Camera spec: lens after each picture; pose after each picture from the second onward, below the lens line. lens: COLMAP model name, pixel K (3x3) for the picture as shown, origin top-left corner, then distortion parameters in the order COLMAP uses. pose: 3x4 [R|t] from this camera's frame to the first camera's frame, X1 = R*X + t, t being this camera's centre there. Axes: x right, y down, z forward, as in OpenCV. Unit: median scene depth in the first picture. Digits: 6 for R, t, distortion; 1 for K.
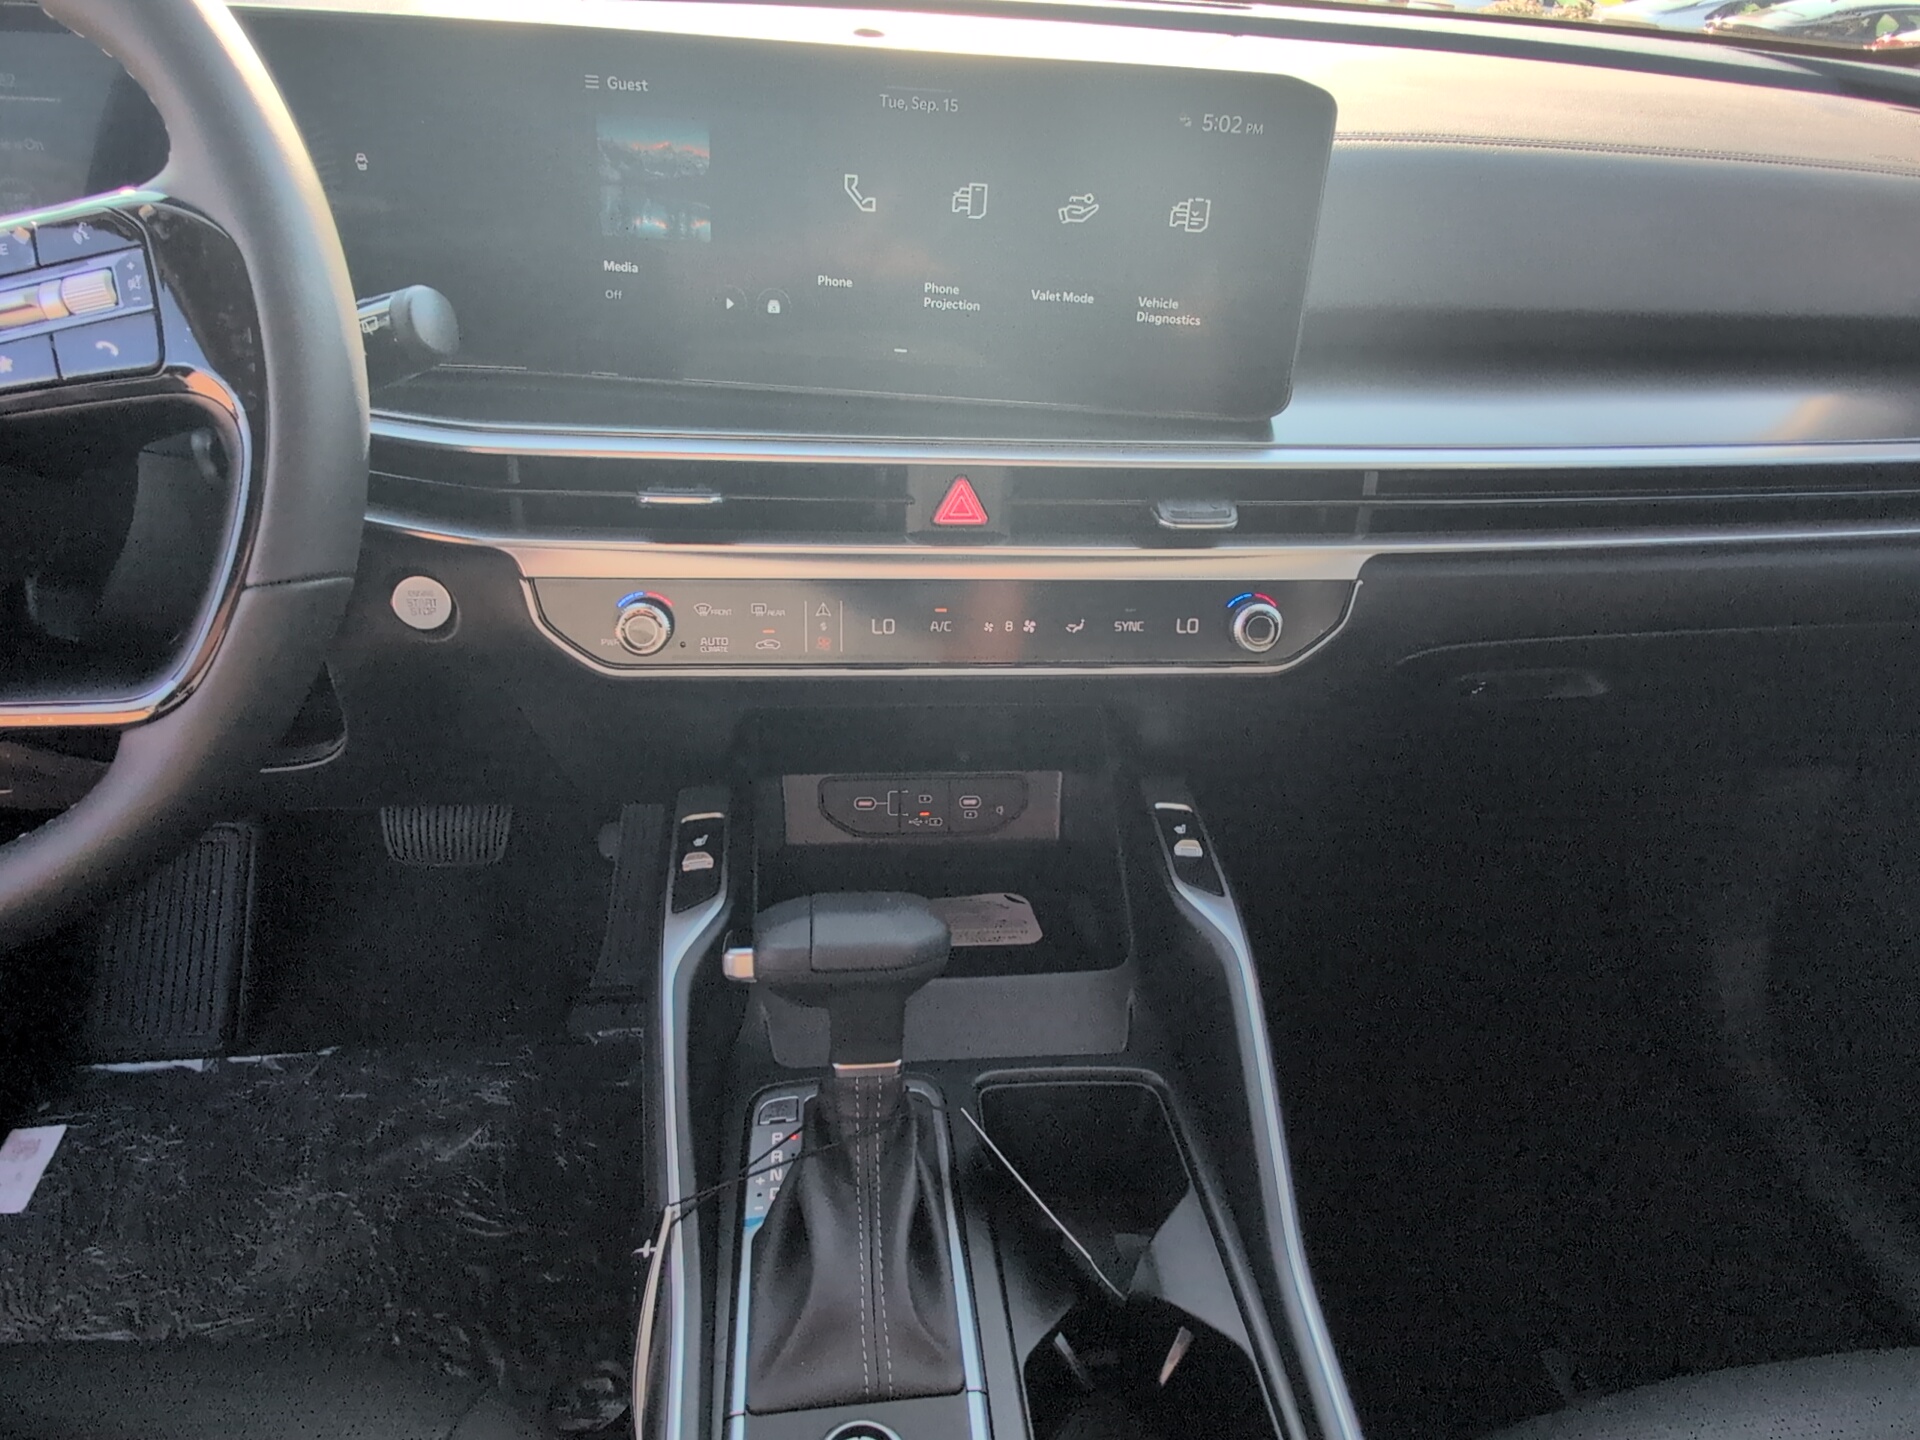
lens RADIAL K [[1183.7, 0, 960.1], [0, 1183.7, 725.4], [0, 0, 1]] dist [0.014984, -0.021088]
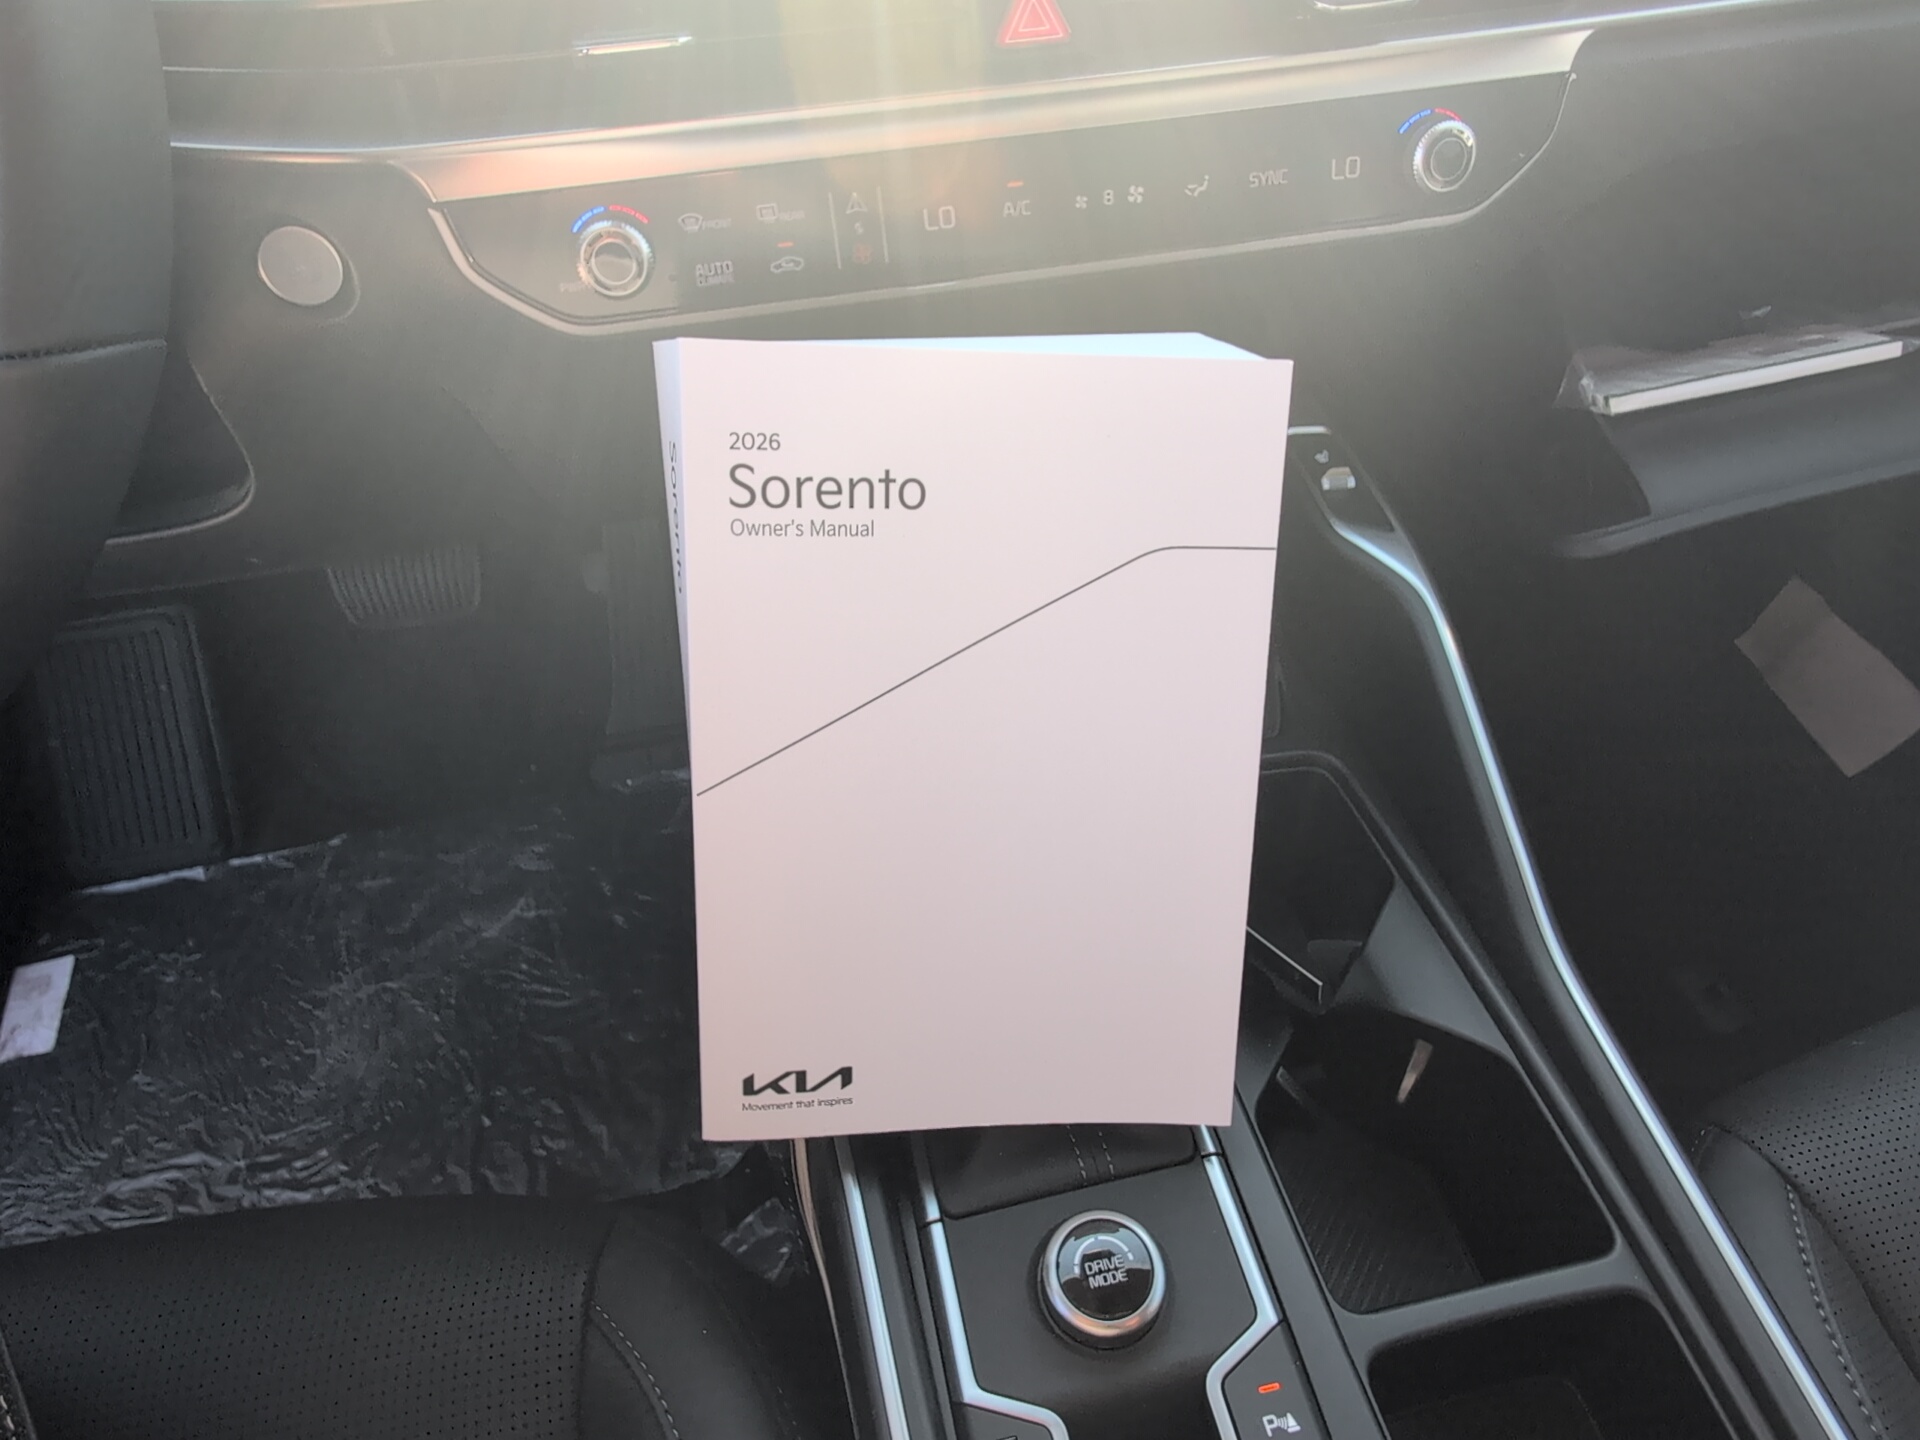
lens RADIAL K [[1183.7, 0, 960.1], [0, 1183.7, 725.4], [0, 0, 1]] dist [0.014984, -0.021088]
pose [[0.991289, -0.131363, 0.009520, -0.066039], [0.124643, 0.959018, 0.254459, 0.020589], [-0.042556, -0.251056, 0.967037, 0.143054]]
